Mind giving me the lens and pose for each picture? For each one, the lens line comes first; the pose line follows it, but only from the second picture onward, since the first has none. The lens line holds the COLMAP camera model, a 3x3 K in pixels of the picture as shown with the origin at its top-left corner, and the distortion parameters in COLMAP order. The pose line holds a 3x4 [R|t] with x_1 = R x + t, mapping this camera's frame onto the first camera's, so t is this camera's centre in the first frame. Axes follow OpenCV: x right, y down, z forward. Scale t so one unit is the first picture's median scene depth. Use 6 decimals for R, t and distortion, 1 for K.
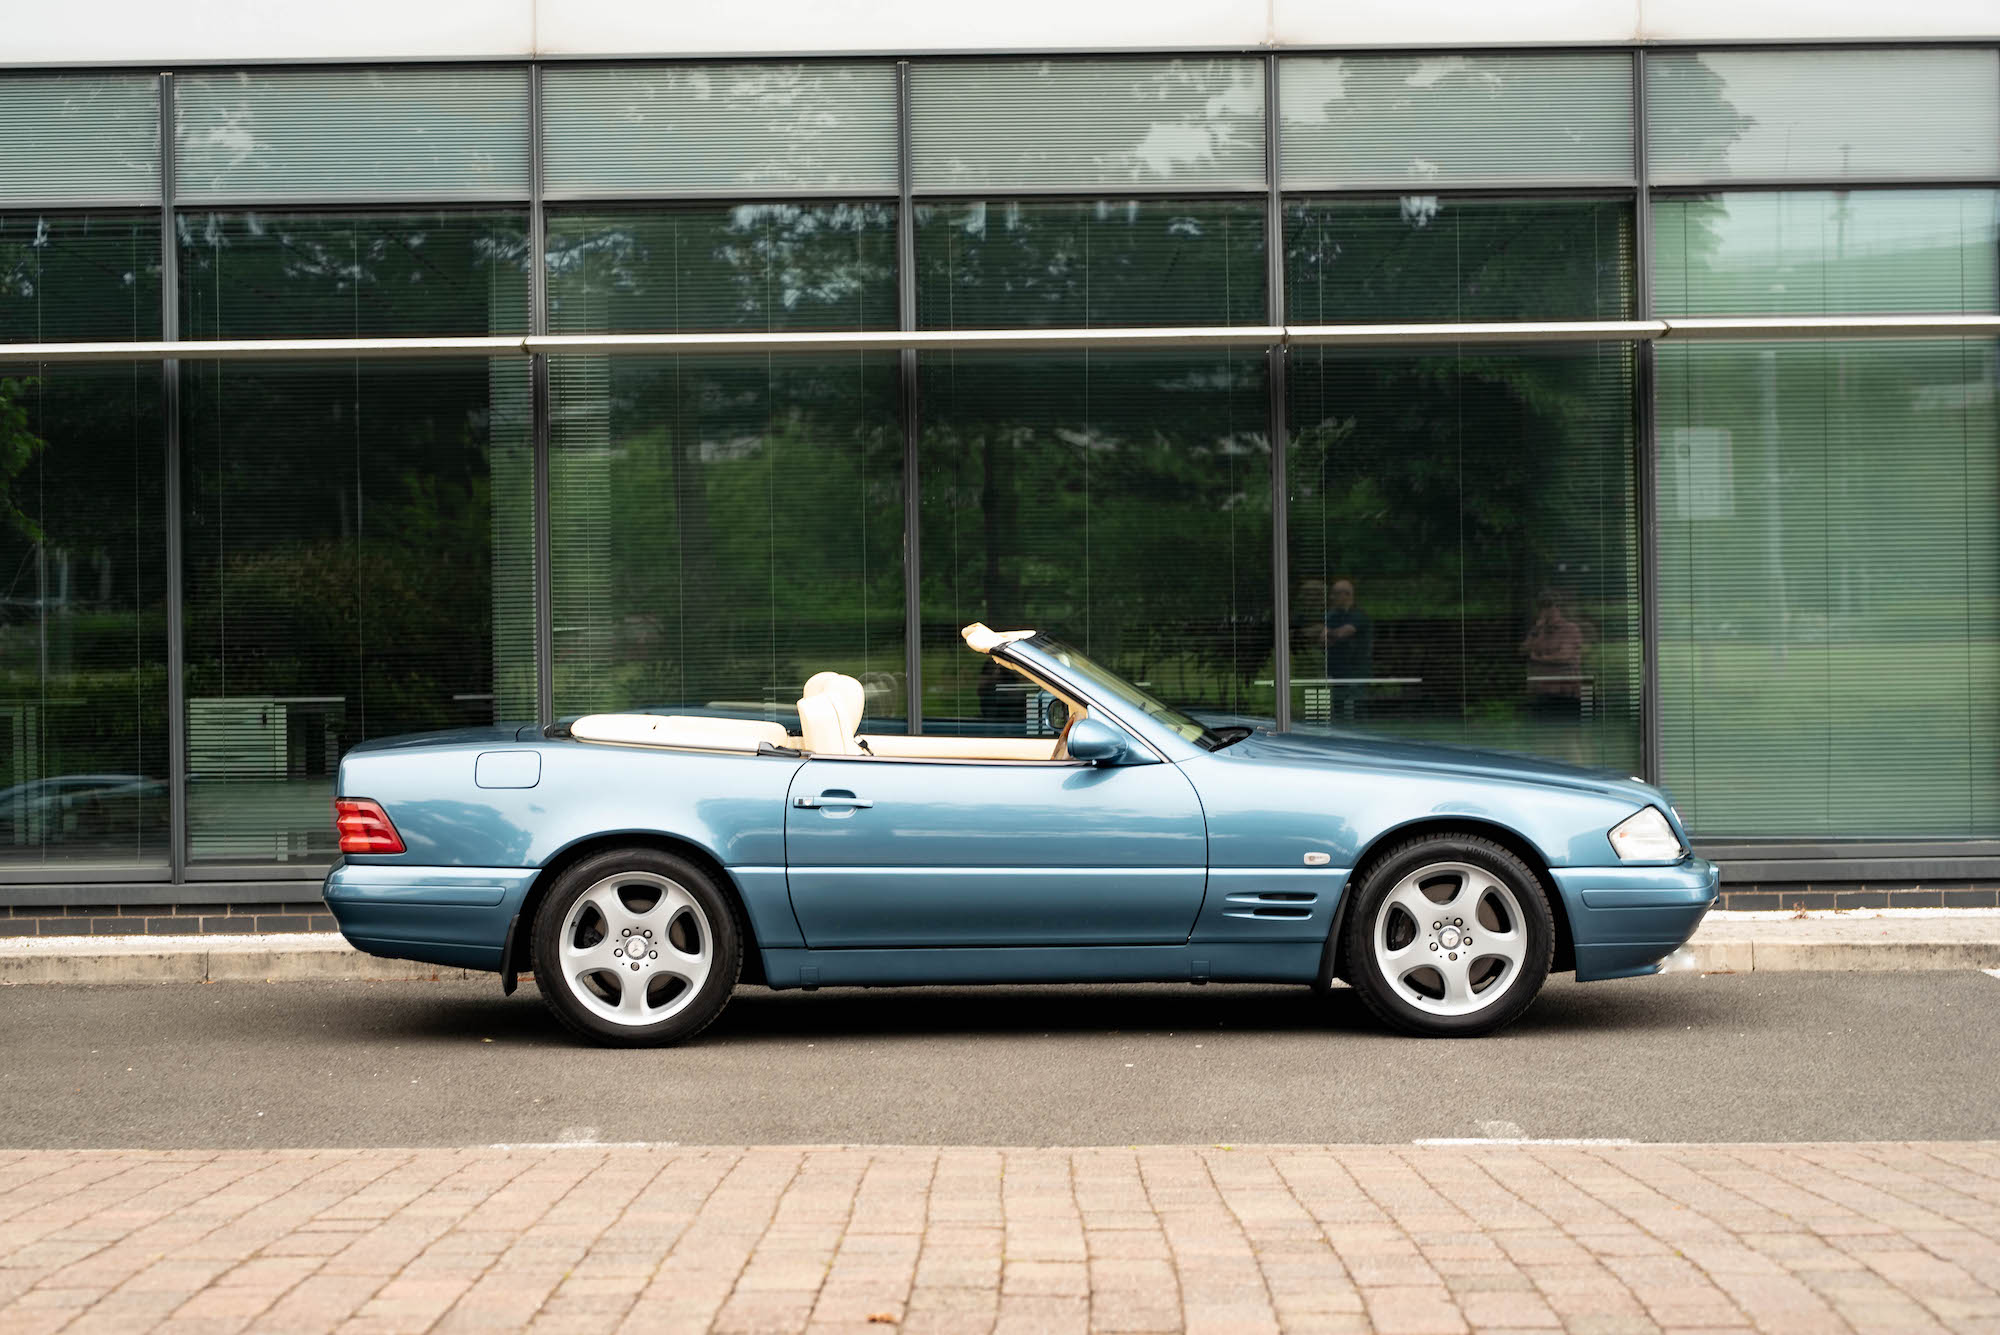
lens RADIAL K [[4725.8, 0, 1000.0], [0, 4725.8, 667.5], [0, 0, 1]] dist [0.041215, -0.962584]
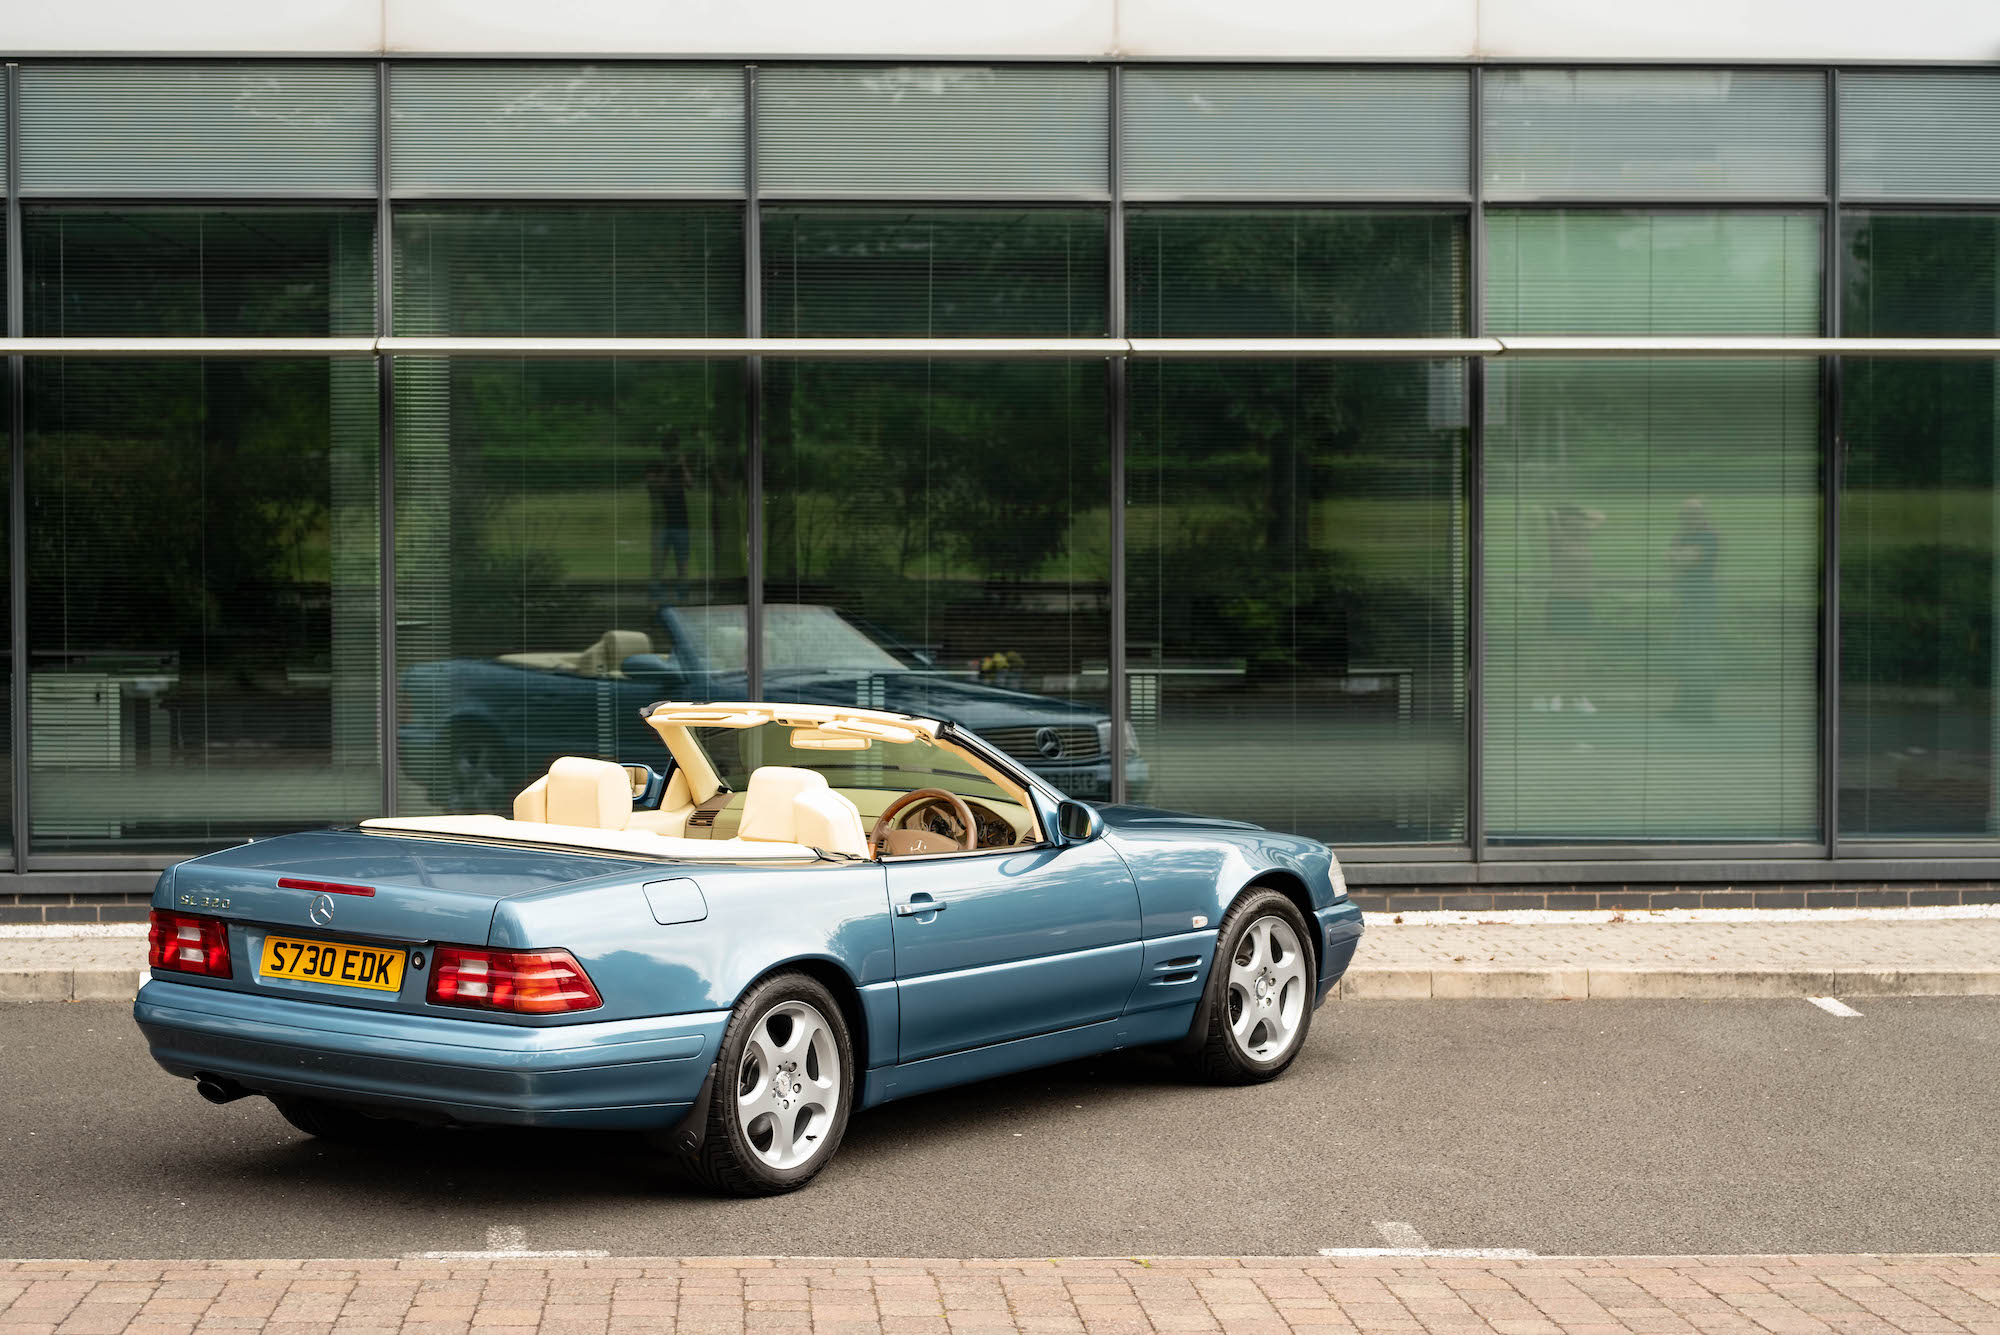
lens RADIAL K [[4732.1, 0, 1000.0], [0, 4732.1, 667.5], [0, 0, 1]] dist [0.046822, -1.067955]
pose [[0.997690, 0.009739, 0.067231, -0.044100], [-0.012964, 0.998777, 0.047710, -0.062859], [-0.066684, -0.048471, 0.996596, -0.019477]]
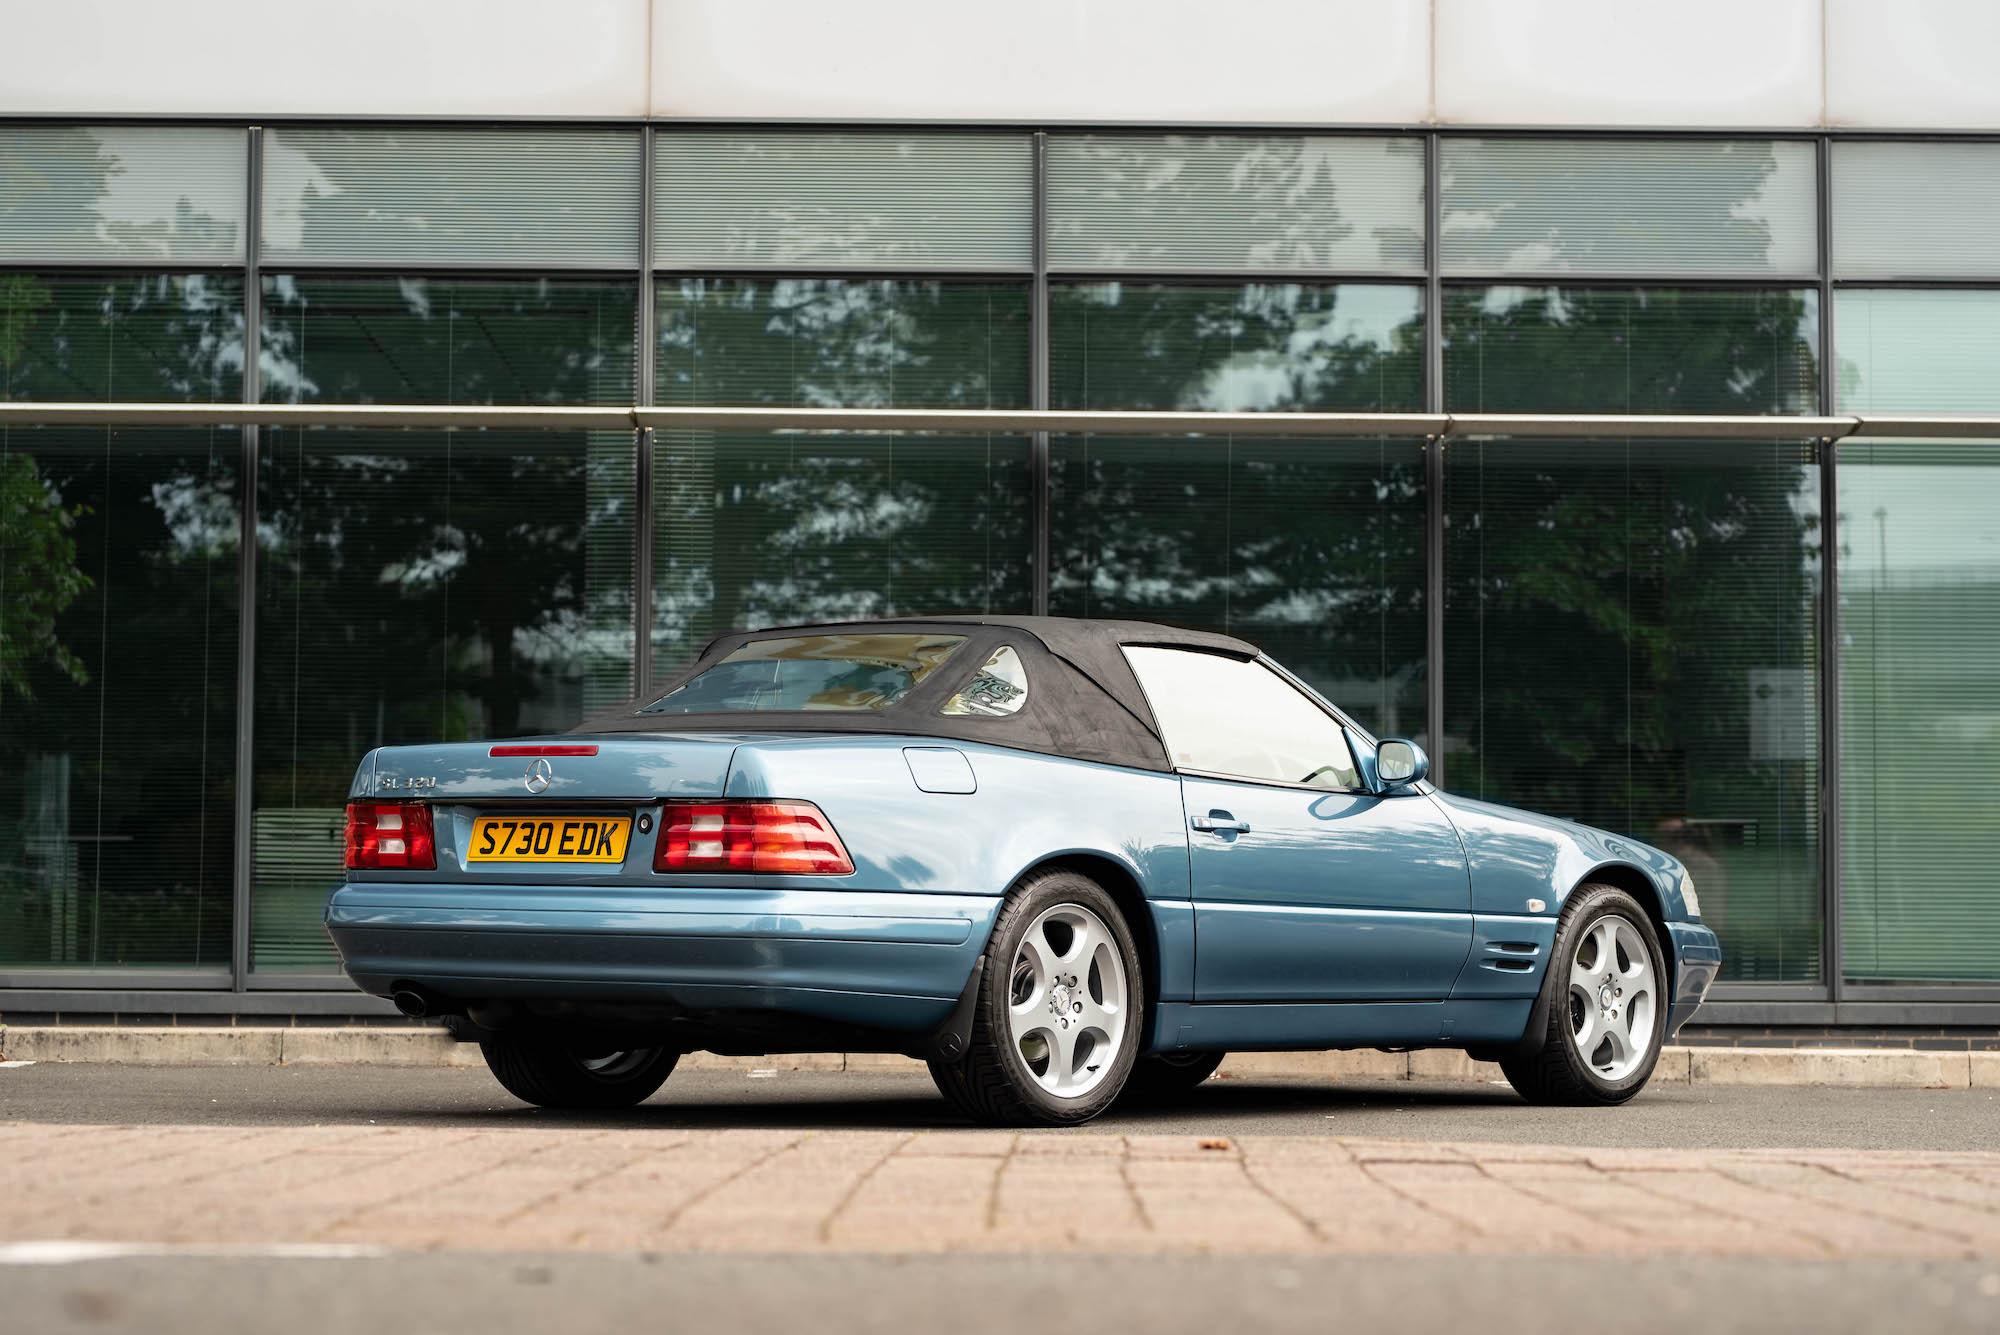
lens RADIAL K [[4717.8, 0, 1000.0], [0, 4717.8, 667.5], [0, 0, 1]] dist [0.026192, -0.816337]
pose [[0.999767, 0.021358, 0.003095, -0.037663], [-0.021047, 0.996647, -0.079070, 0.067374], [-0.004773, 0.078986, 0.996864, 0.095095]]
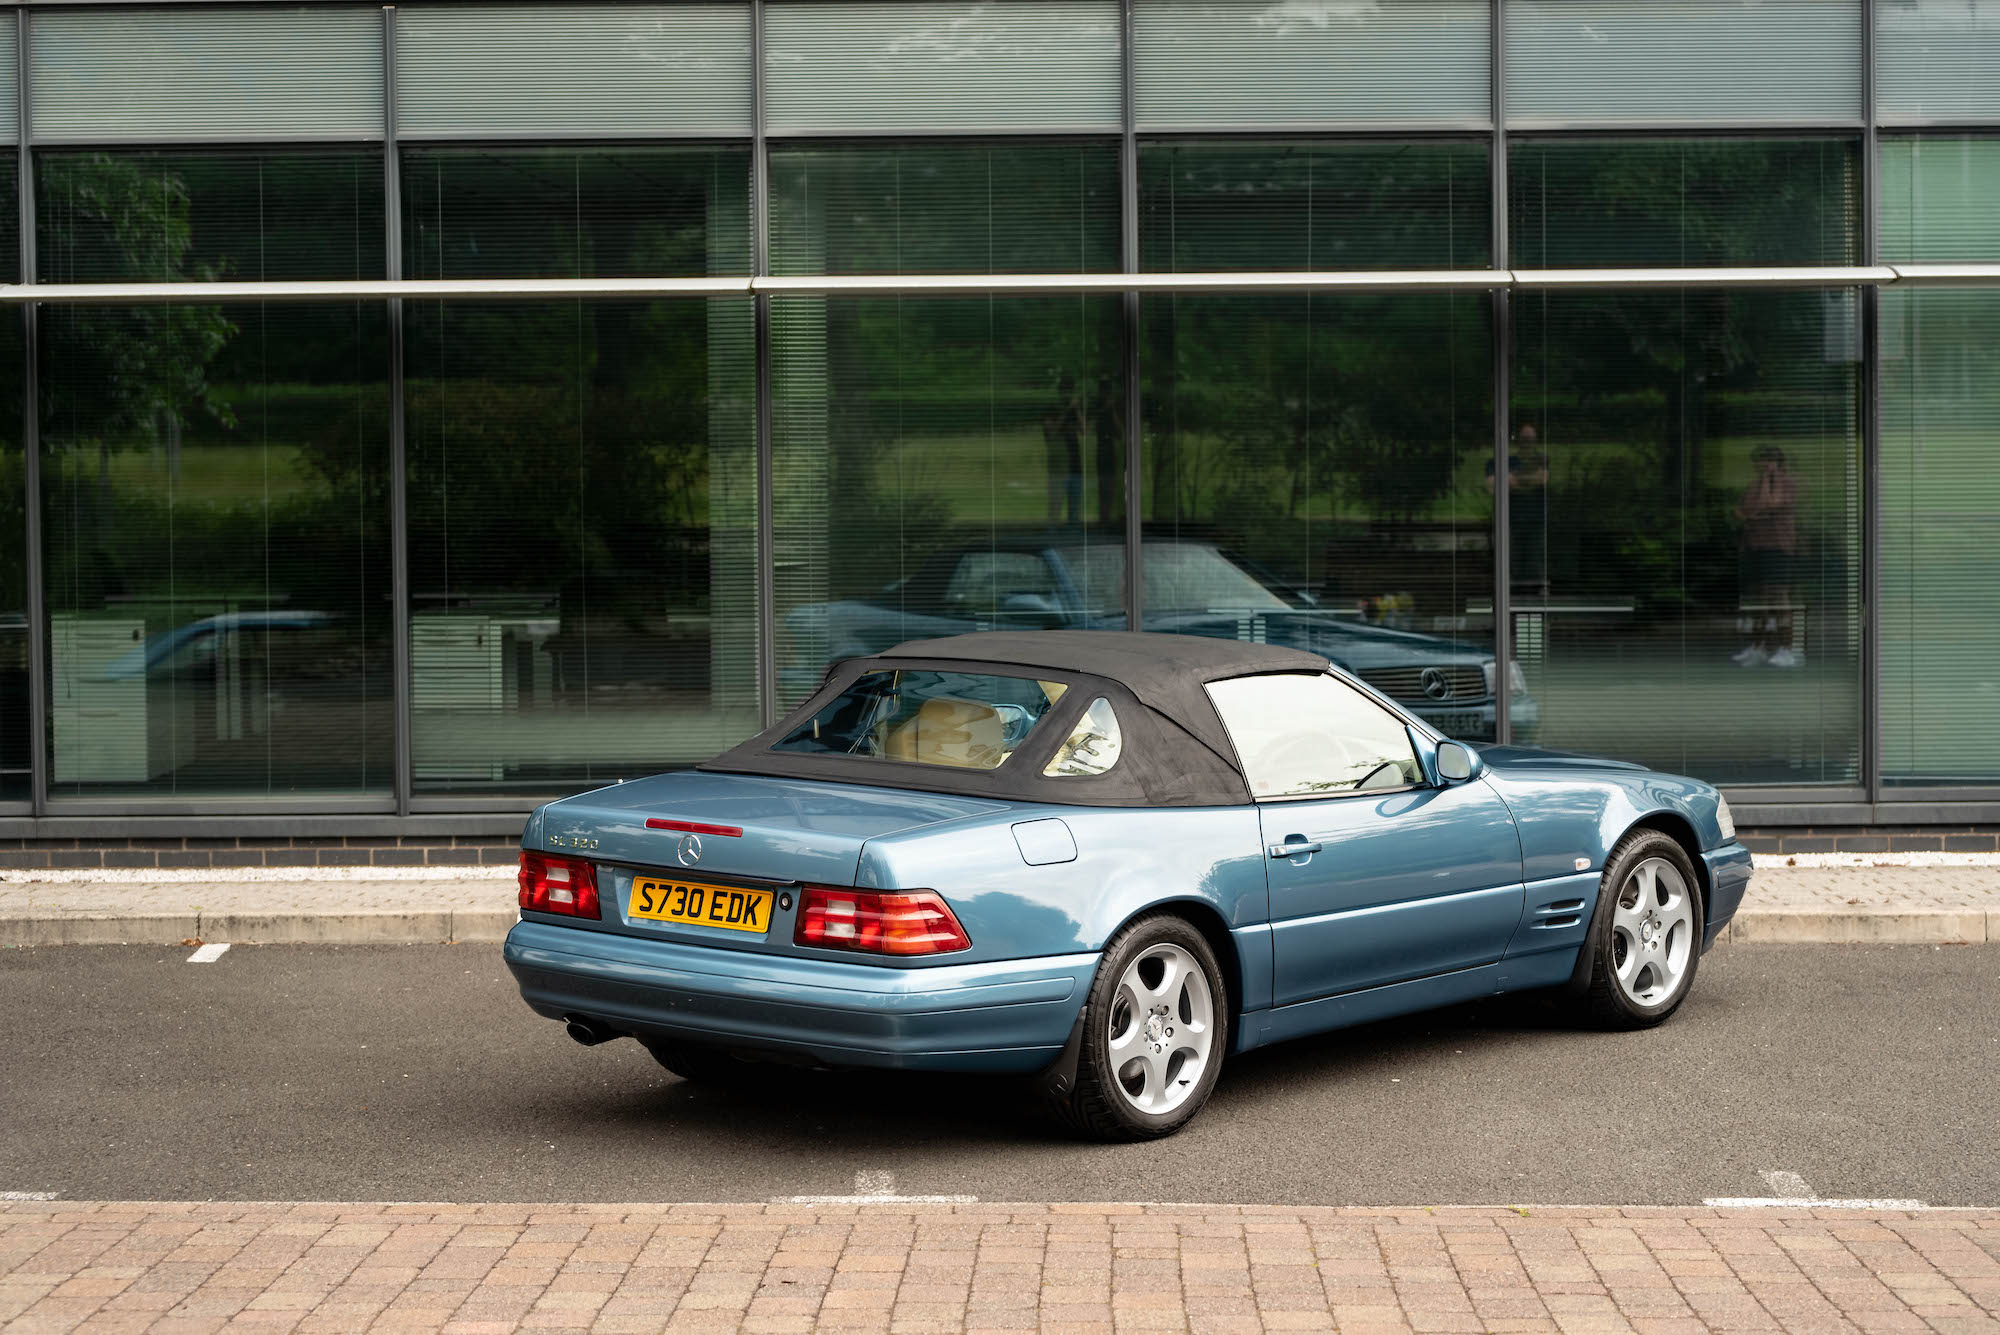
lens RADIAL K [[4732.1, 0, 1000.0], [0, 4732.1, 667.5], [0, 0, 1]] dist [0.046822, -1.067955]
pose [[0.999846, 0.005571, -0.016663, -0.038551], [-0.004555, 0.998166, 0.060372, -0.061076], [0.016969, -0.060287, 0.998037, -0.004839]]
